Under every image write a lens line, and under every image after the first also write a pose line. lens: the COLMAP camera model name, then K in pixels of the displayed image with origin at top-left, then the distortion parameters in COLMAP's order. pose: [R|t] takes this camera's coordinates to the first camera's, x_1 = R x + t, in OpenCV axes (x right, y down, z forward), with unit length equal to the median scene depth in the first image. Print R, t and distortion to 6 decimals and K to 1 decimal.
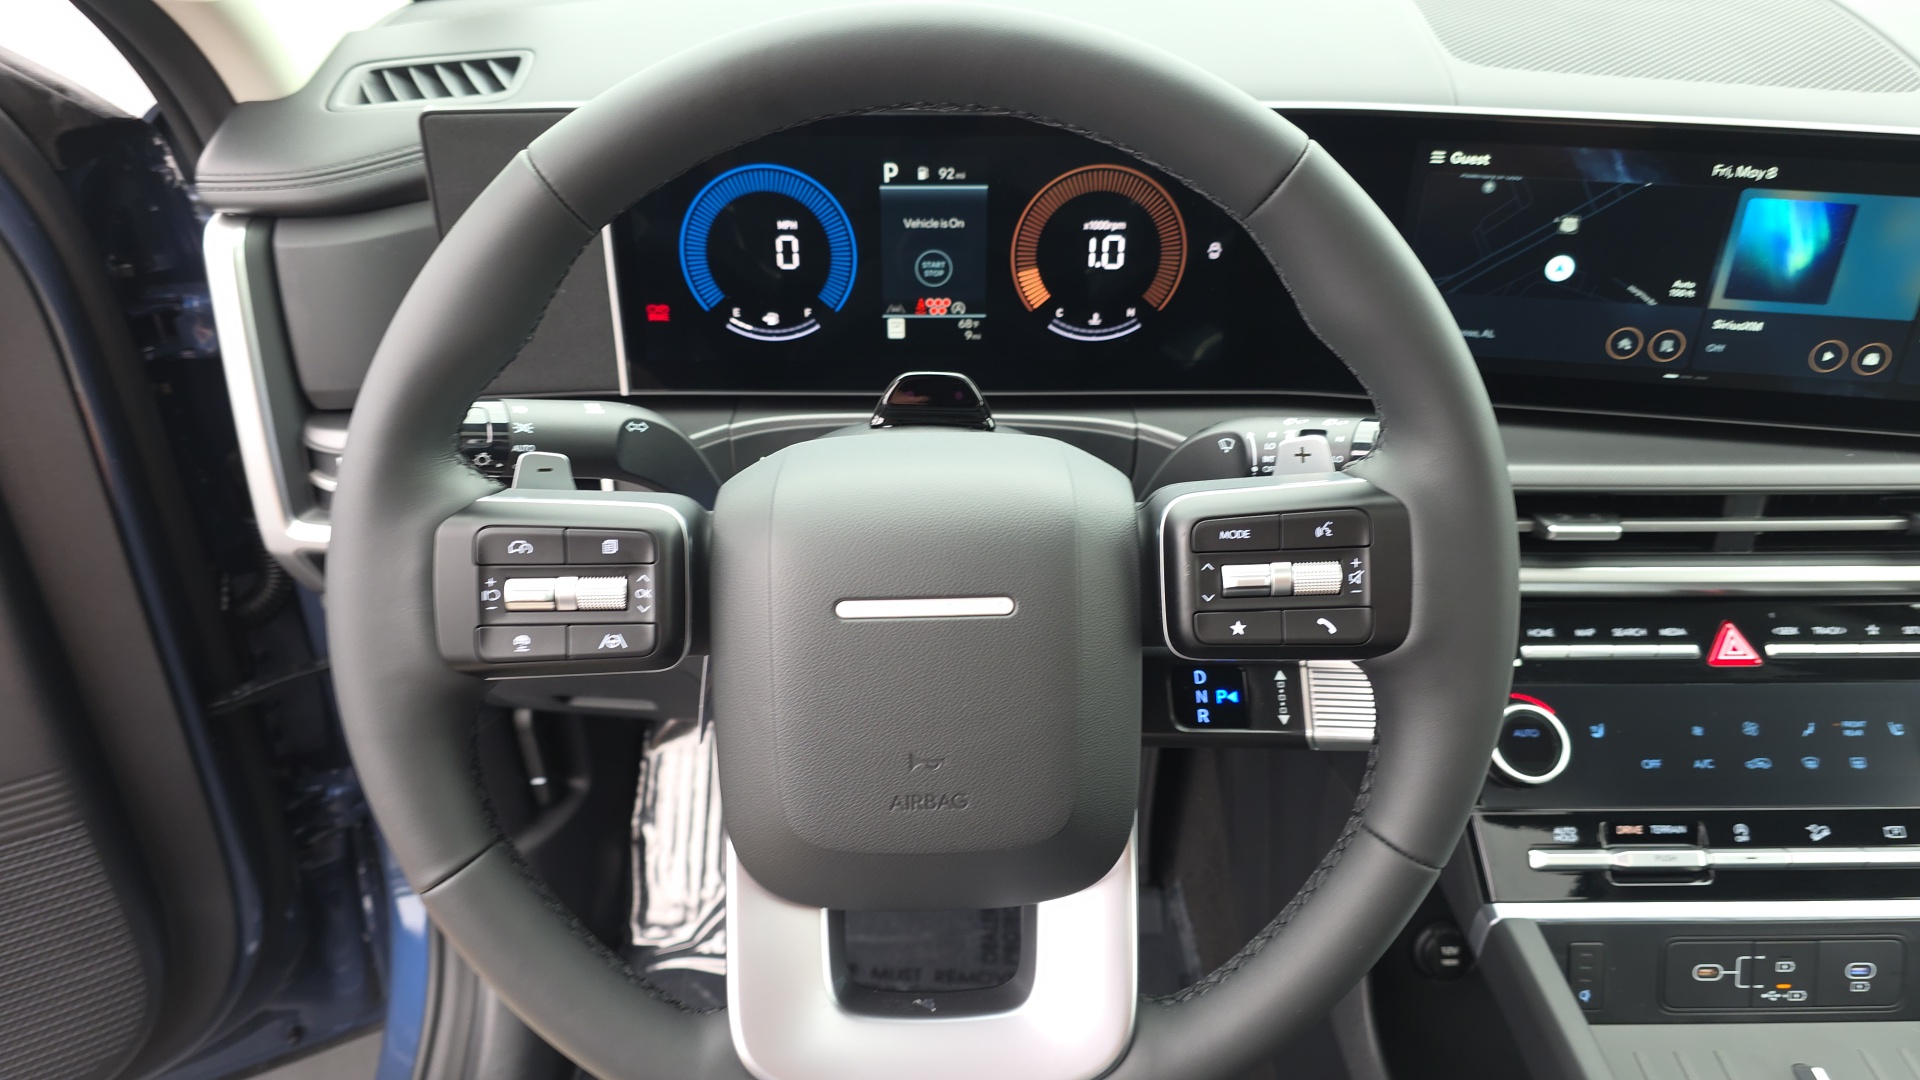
lens RADIAL K [[1320.9, 0, 956.6], [0, 1320.9, 549.2], [0, 0, 1]] dist [0.062800, -0.084371]
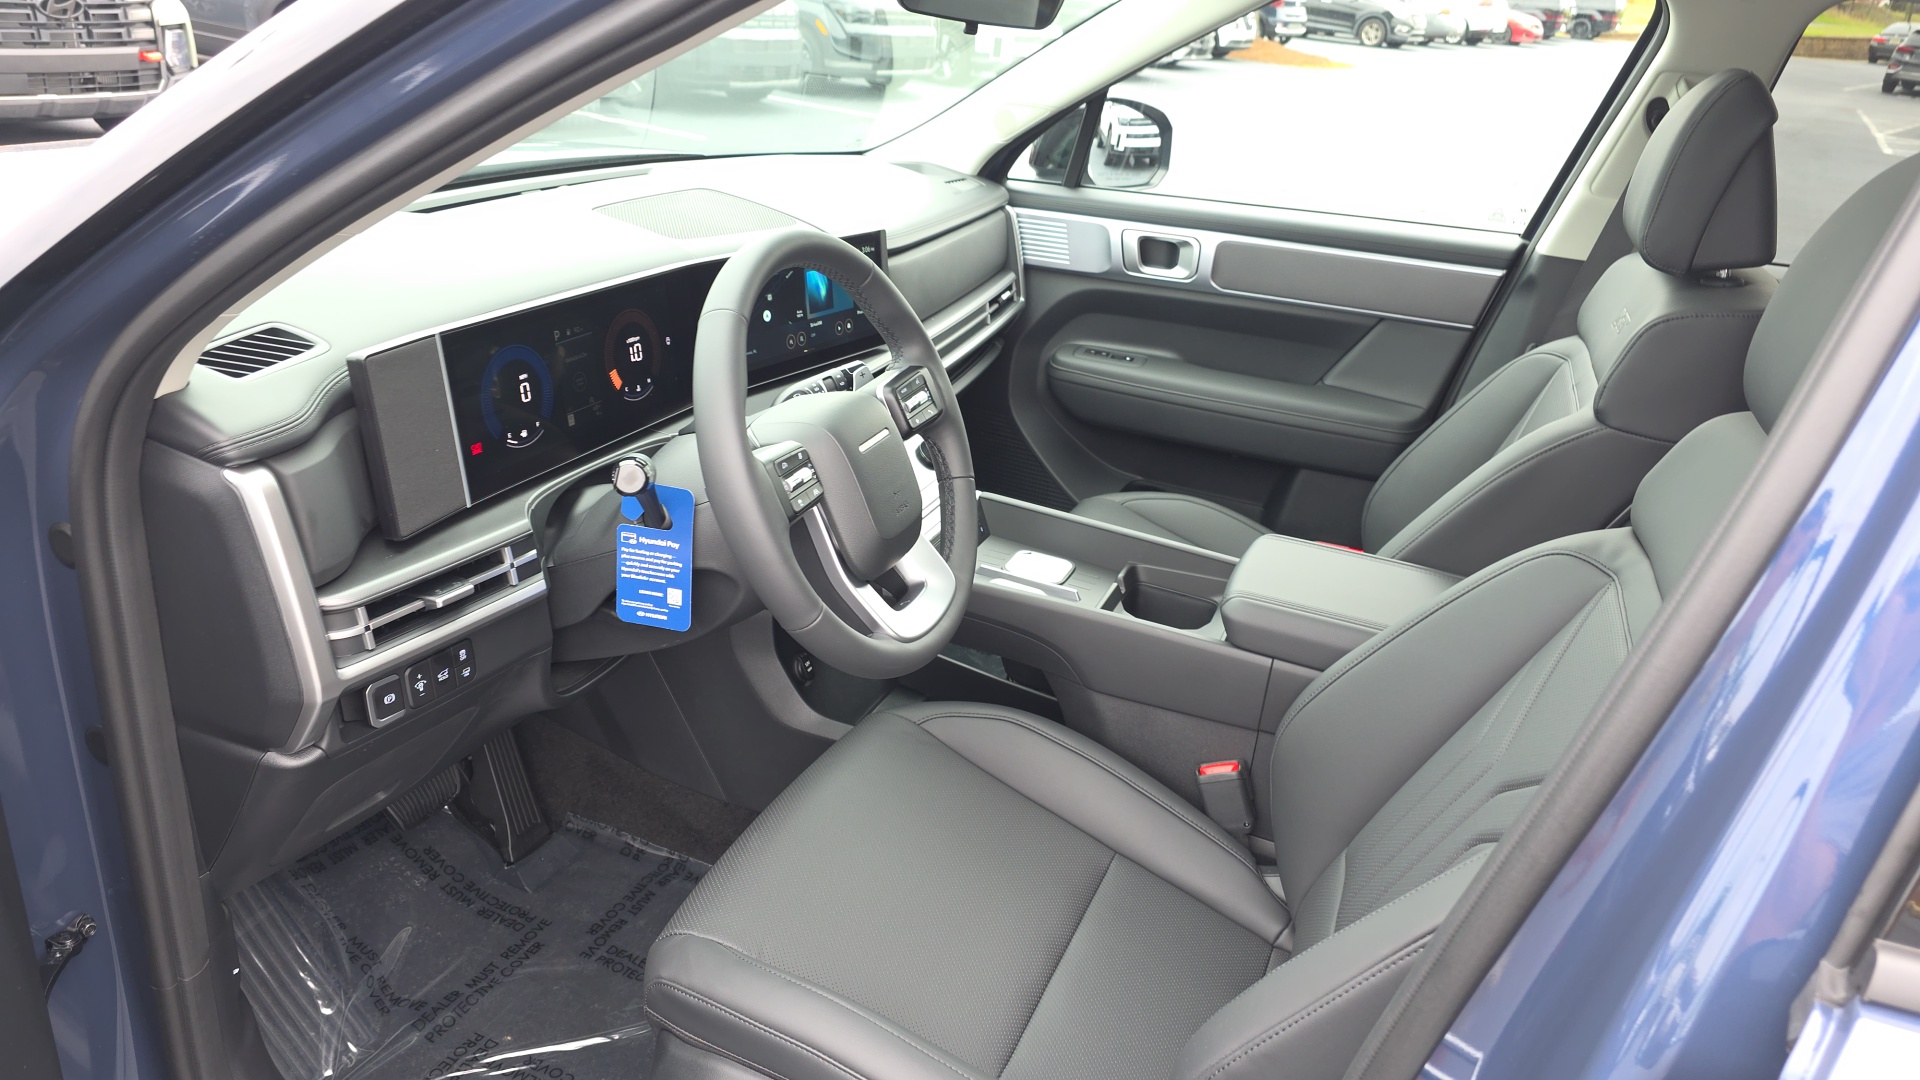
lens RADIAL K [[1271.0, 0, 984.0], [0, 1271.0, 539.5], [0, 0, 1]] dist [0.074760, -0.069606]
pose [[0.369207, -0.342875, 0.863784, -1.453146], [0.442936, 0.882017, 0.160789, -0.061561], [-0.817003, 0.323237, 0.477519, -0.223932]]
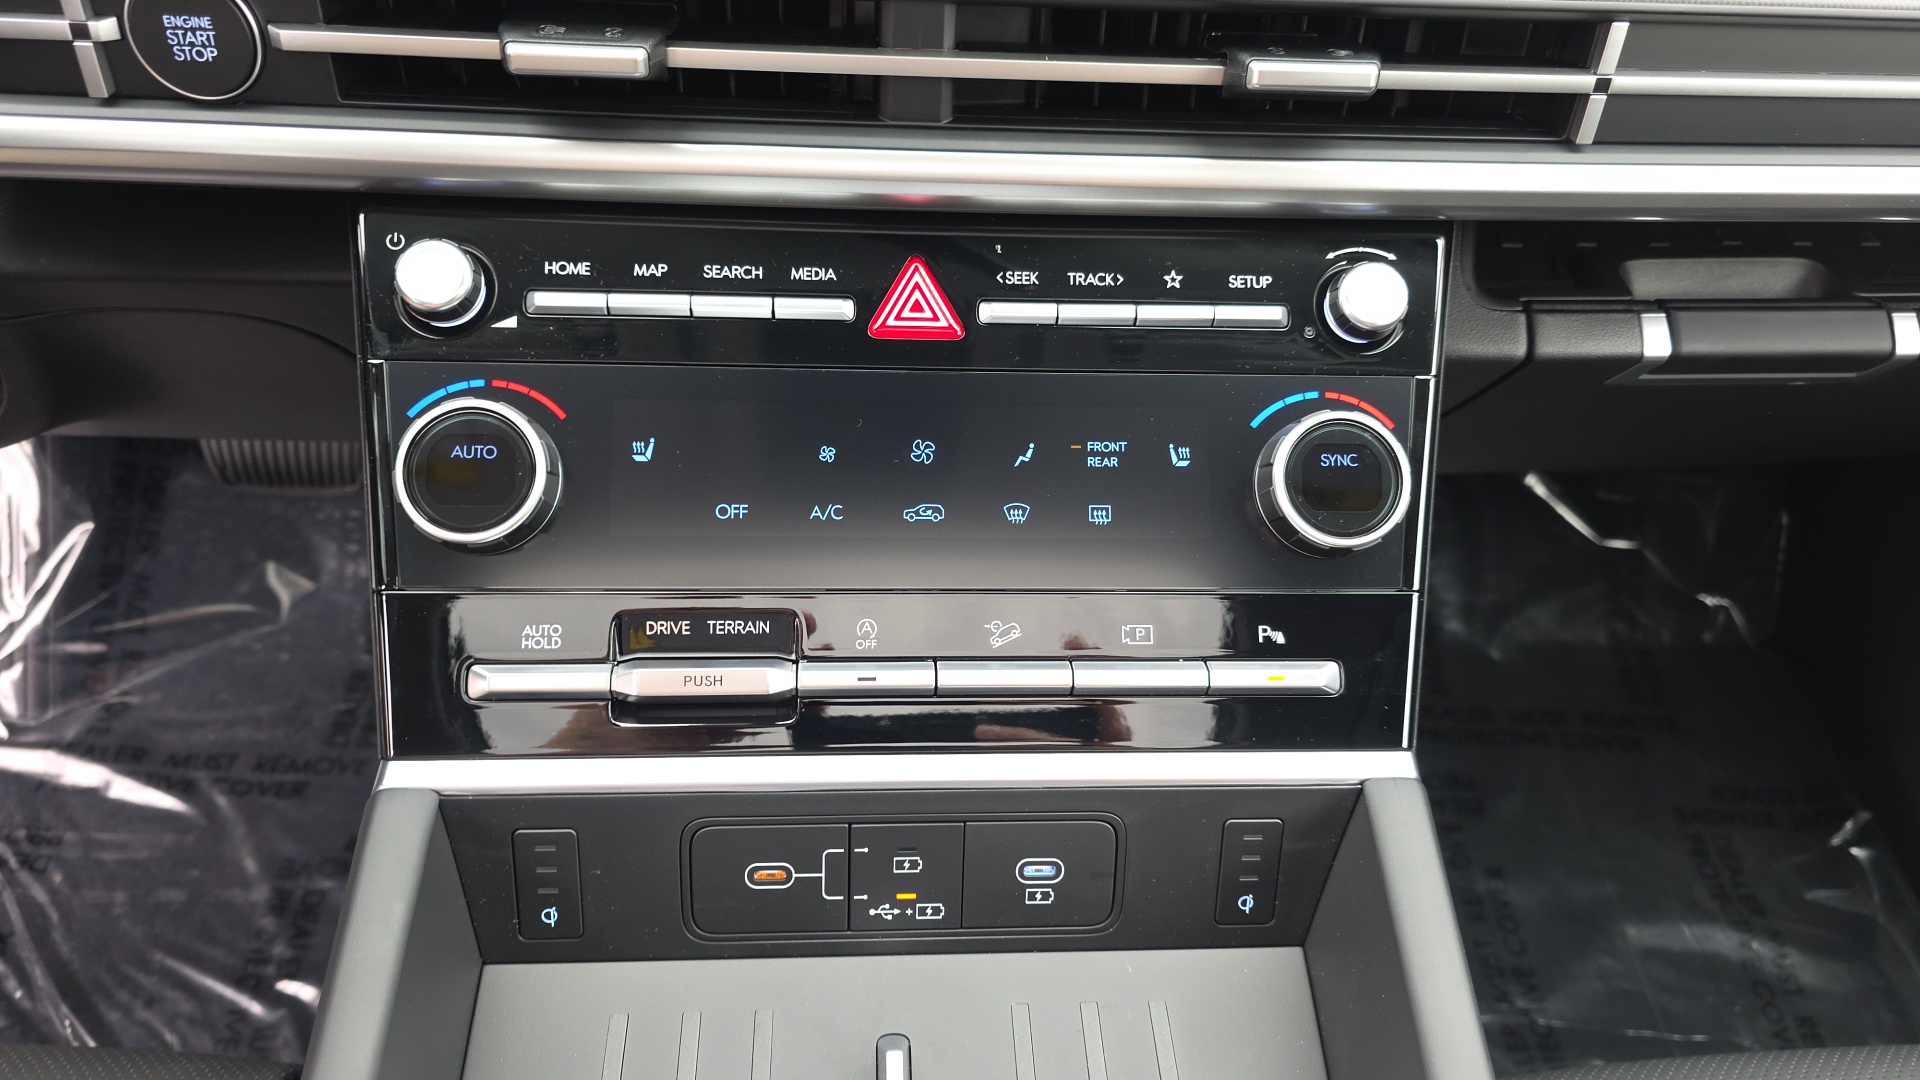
lens RADIAL K [[1320.9, 0, 956.6], [0, 1320.9, 549.2], [0, 0, 1]] dist [0.062800, -0.084371]
pose [[0.997137, 0.010638, 0.074868, 0.593925], [-0.026046, 0.977788, 0.207971, 0.061451], [-0.070993, -0.209326, 0.975265, 0.469737]]
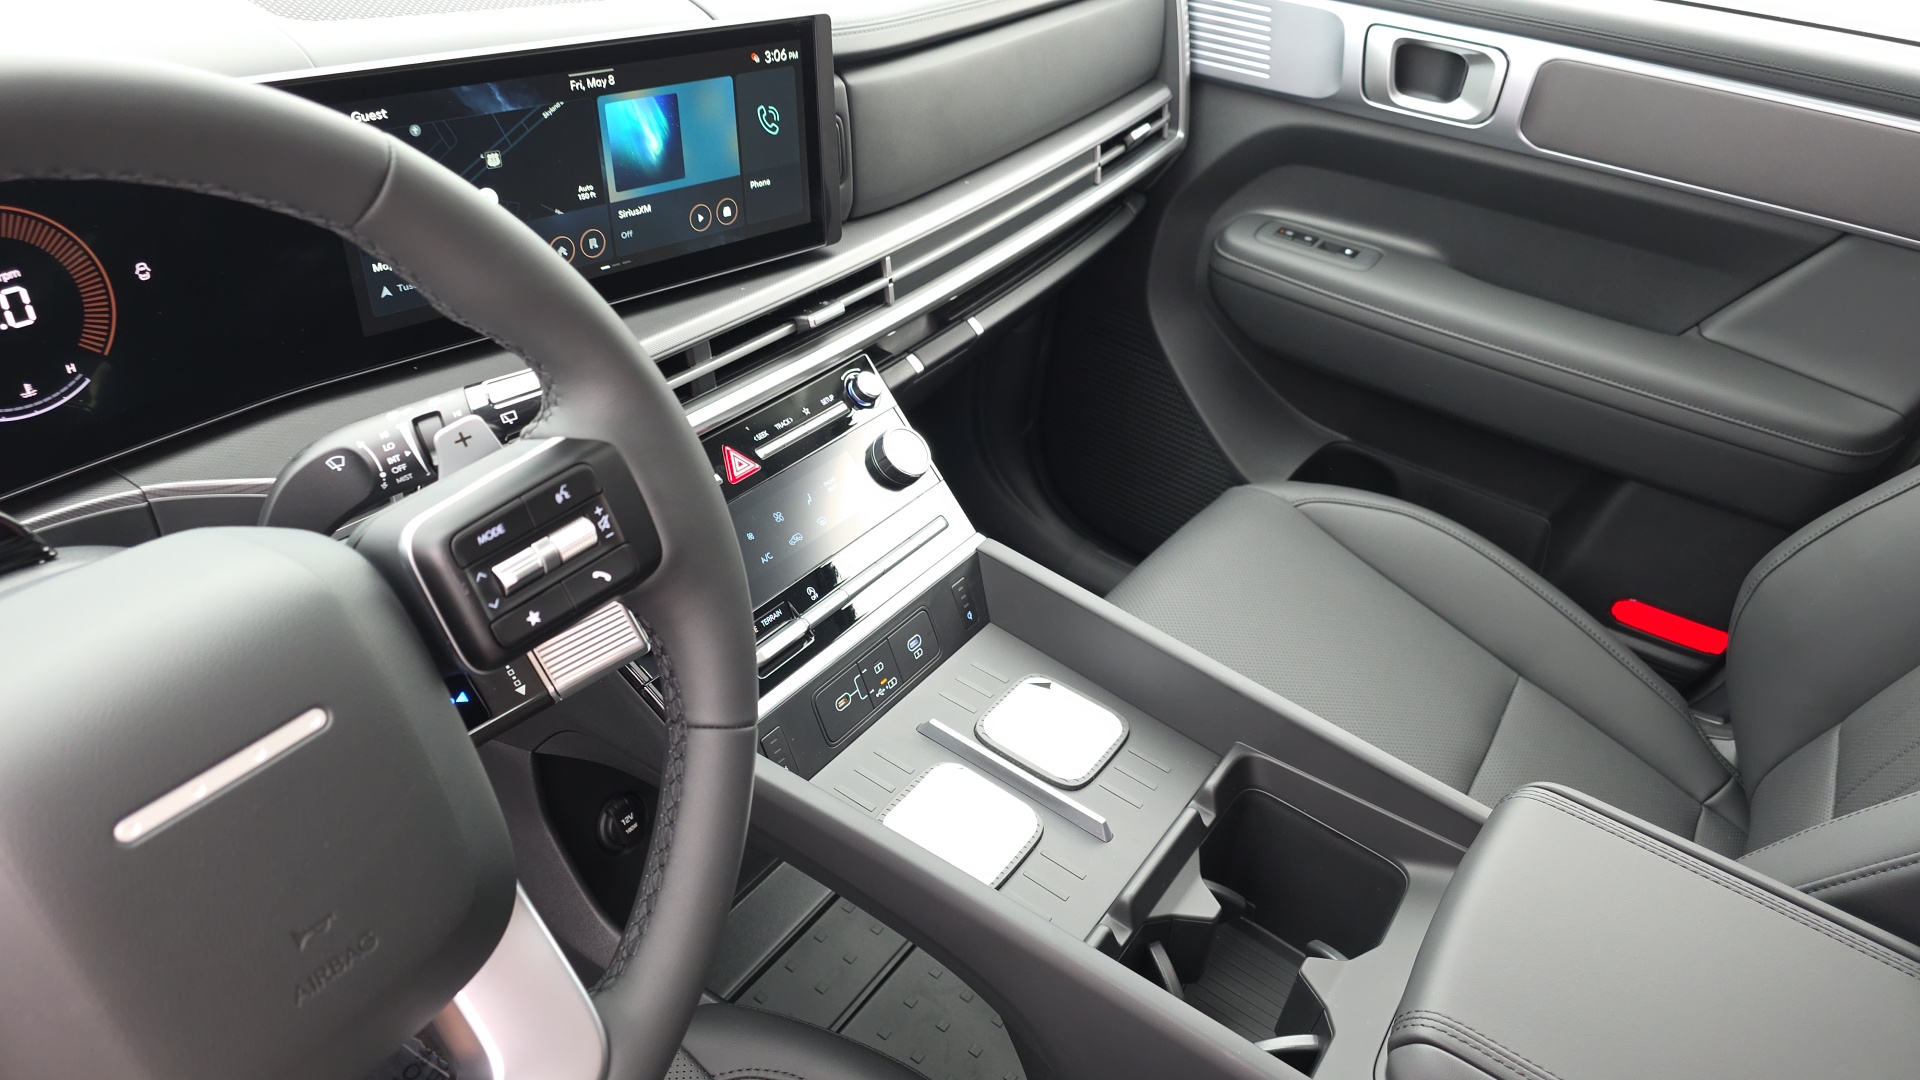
lens RADIAL K [[1300.5, 0, 961.9], [0, 1300.5, 513.9], [0, 0, 1]] dist [0.040953, -0.043122]
pose [[0.570506, -0.407786, 0.712904, -0.182490], [0.376131, 0.901375, 0.214592, -0.067280], [-0.730102, 0.145719, 0.667621, 0.063051]]
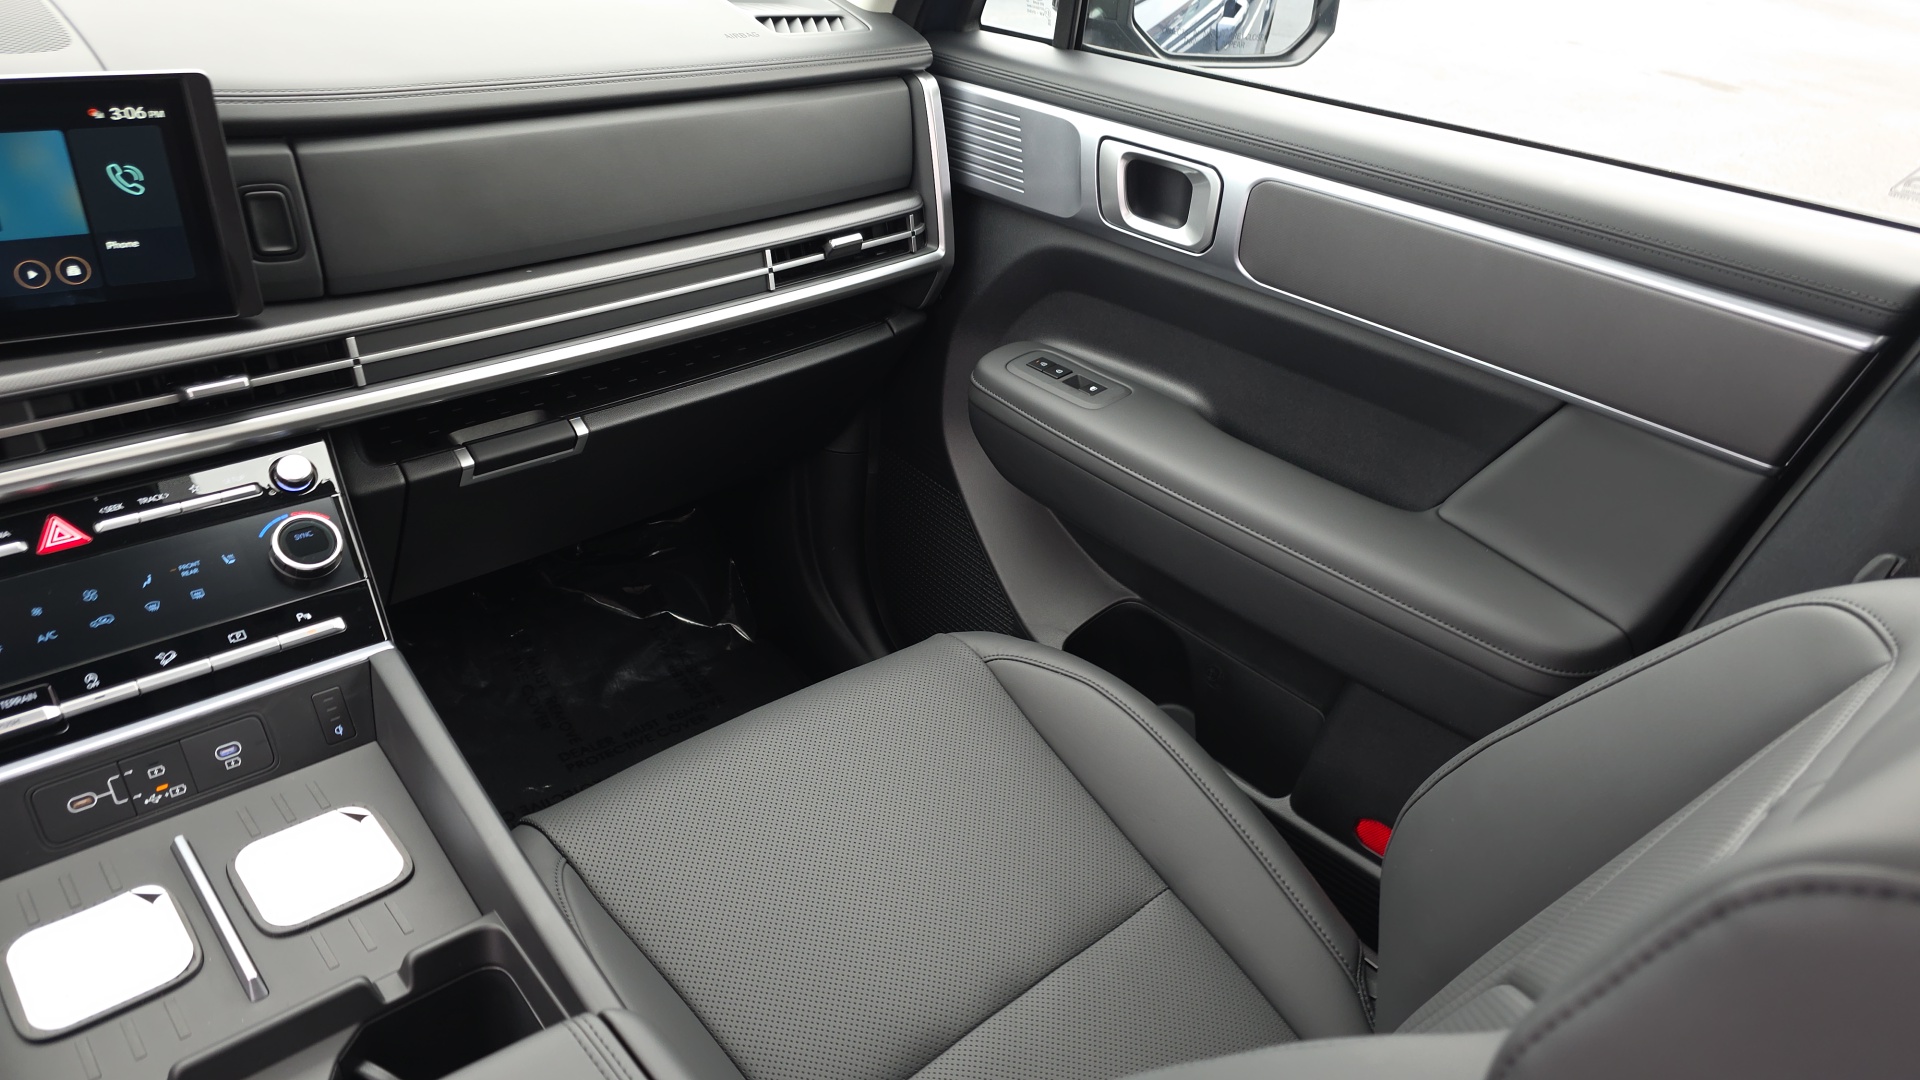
lens RADIAL K [[1298.2, 0, 985.8], [0, 1298.2, 560.4], [0, 0, 1]] dist [0.057919, -0.054381]
pose [[0.742047, -0.293611, 0.602626, 0.513123], [0.305913, 0.948230, 0.085308, 0.258142], [-0.596476, 0.121049, 0.793451, -0.400536]]
